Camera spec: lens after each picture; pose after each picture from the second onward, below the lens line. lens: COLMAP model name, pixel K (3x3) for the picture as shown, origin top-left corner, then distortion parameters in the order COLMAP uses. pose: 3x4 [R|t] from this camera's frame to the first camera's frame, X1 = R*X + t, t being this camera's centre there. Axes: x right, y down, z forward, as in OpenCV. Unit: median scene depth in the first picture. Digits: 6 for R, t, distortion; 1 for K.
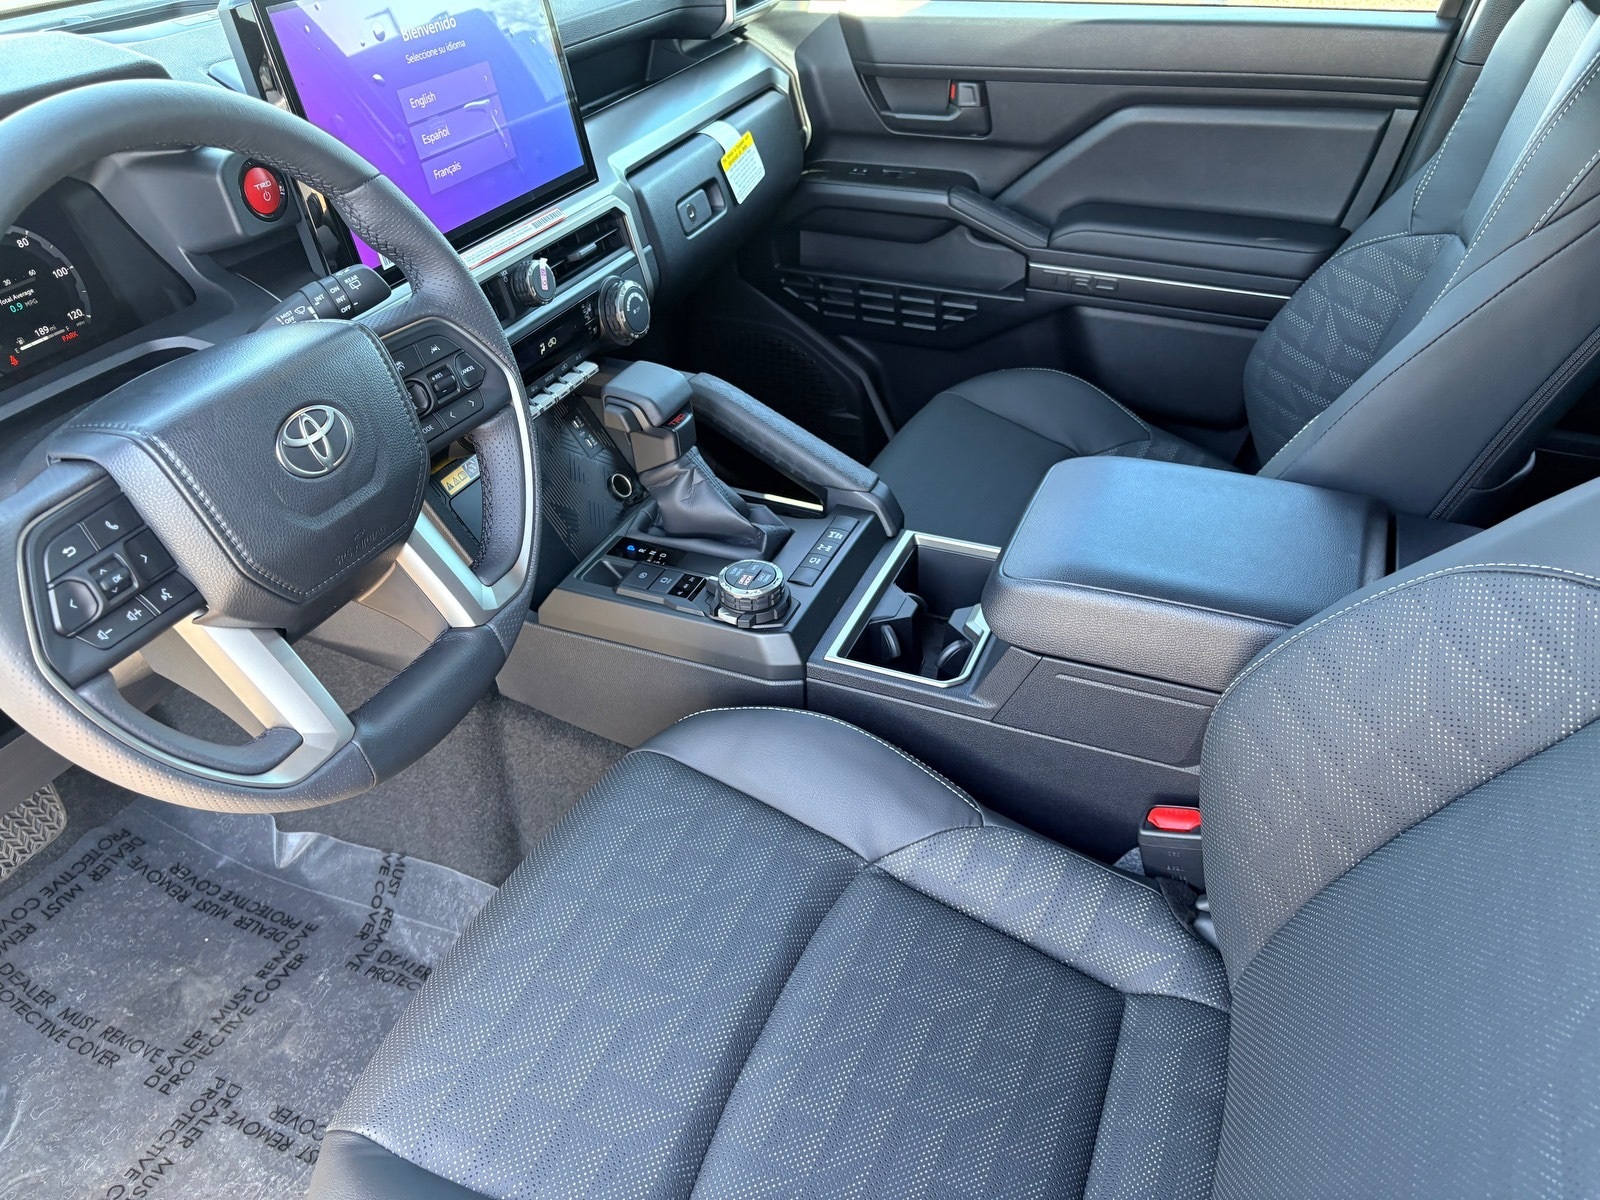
lens RADIAL K [[1228.7, 0, 802.2], [0, 1228.7, 605.2], [0, 0, 1]] dist [0.035561, -0.041956]
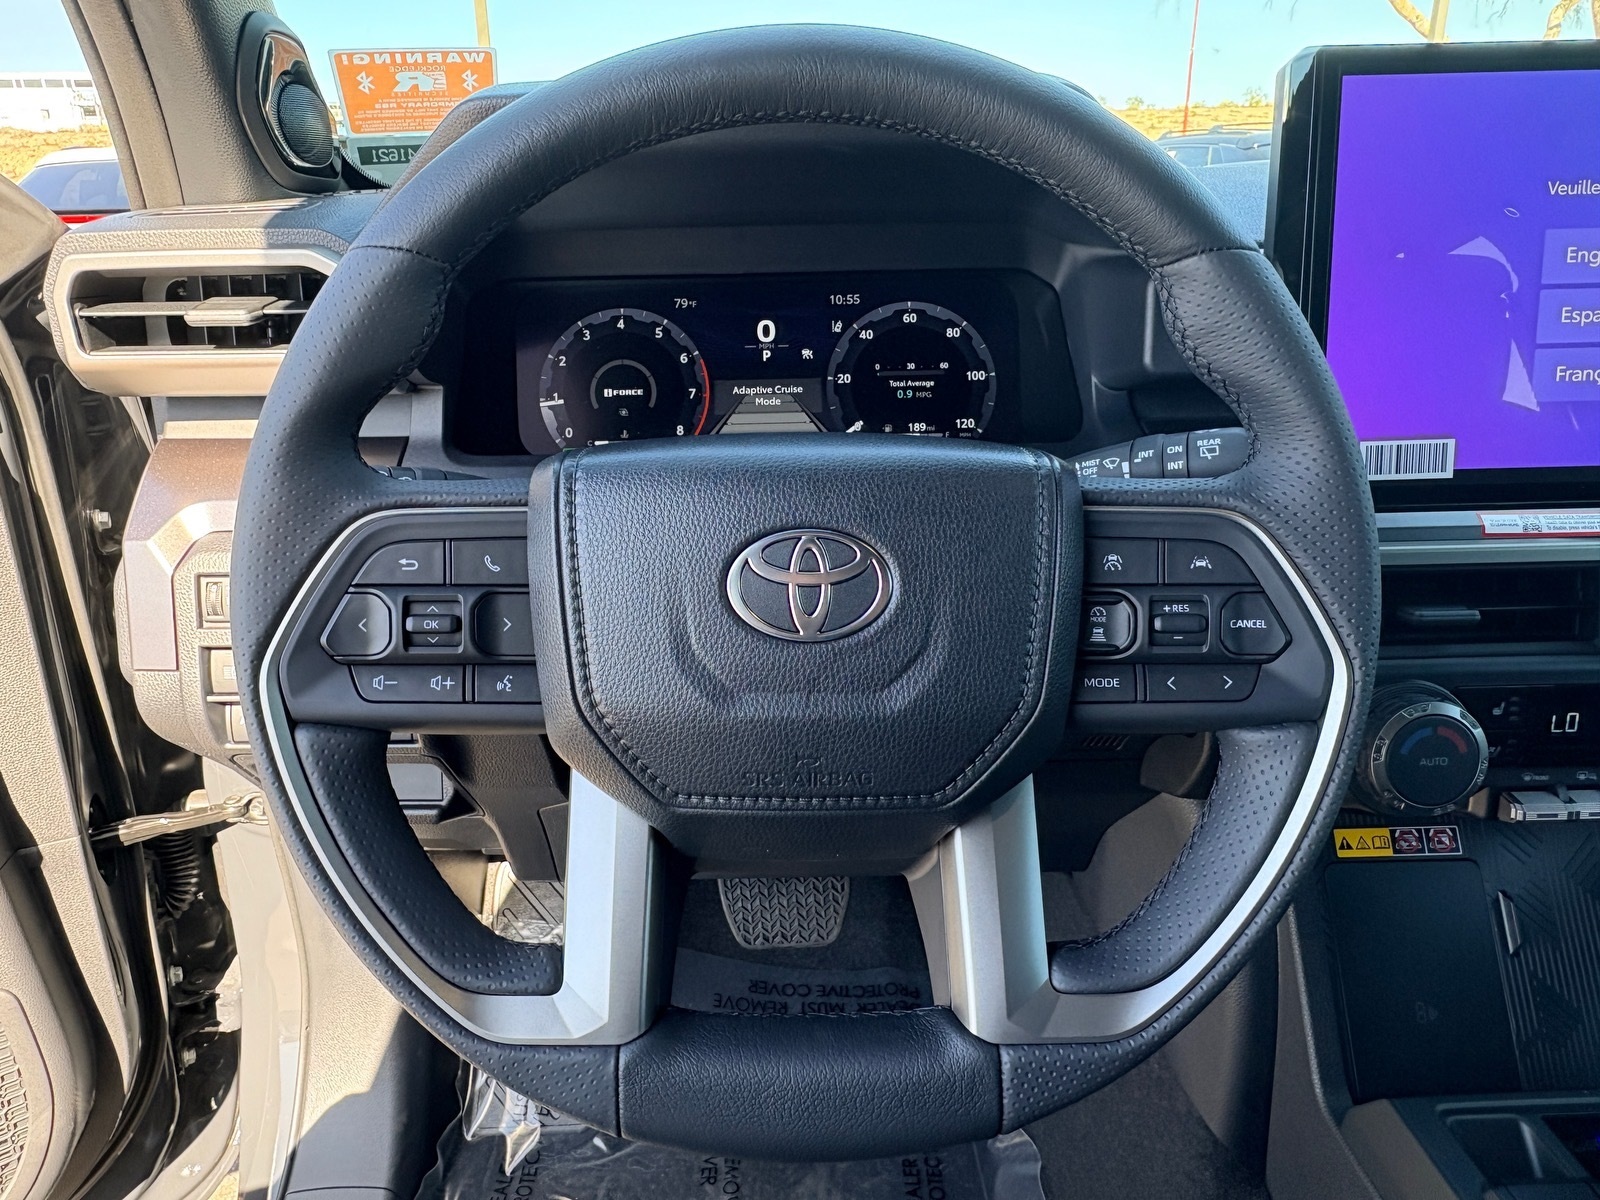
lens RADIAL K [[1102.9, 0, 765.7], [0, 1102.9, 595.0], [0, 0, 1]] dist [0.004582, -0.003858]
pose [[0.399603, 0.318604, -0.859540, 0.033237], [-0.508225, 0.857358, 0.081520, -0.101735], [0.762905, 0.404264, 0.504526, 0.453087]]
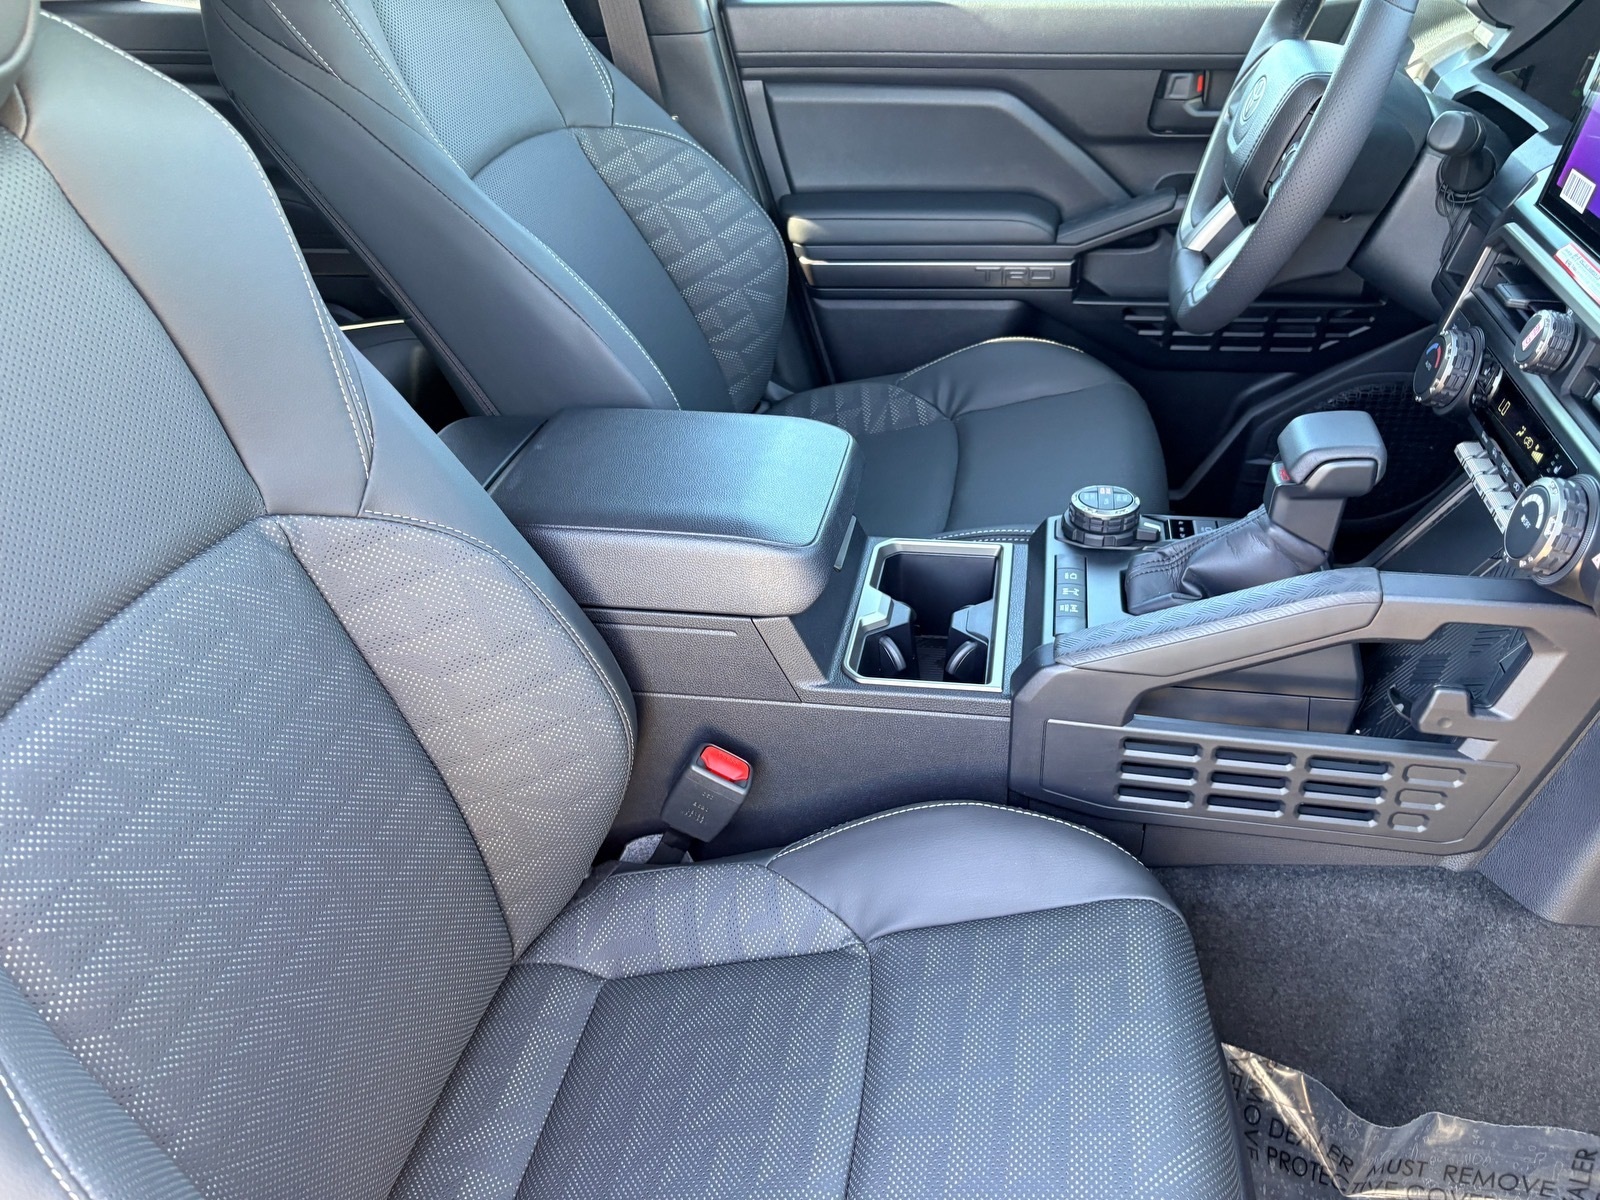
lens RADIAL K [[1228.7, 0, 806.2], [0, 1228.7, 623.8], [0, 0, 1]] dist [0.035561, -0.041956]
pose [[-0.973908, 0.168350, -0.152191, 0.334958], [-0.076040, 0.389778, 0.917764, -0.818610], [0.213826, 0.905390, -0.366806, 1.311487]]
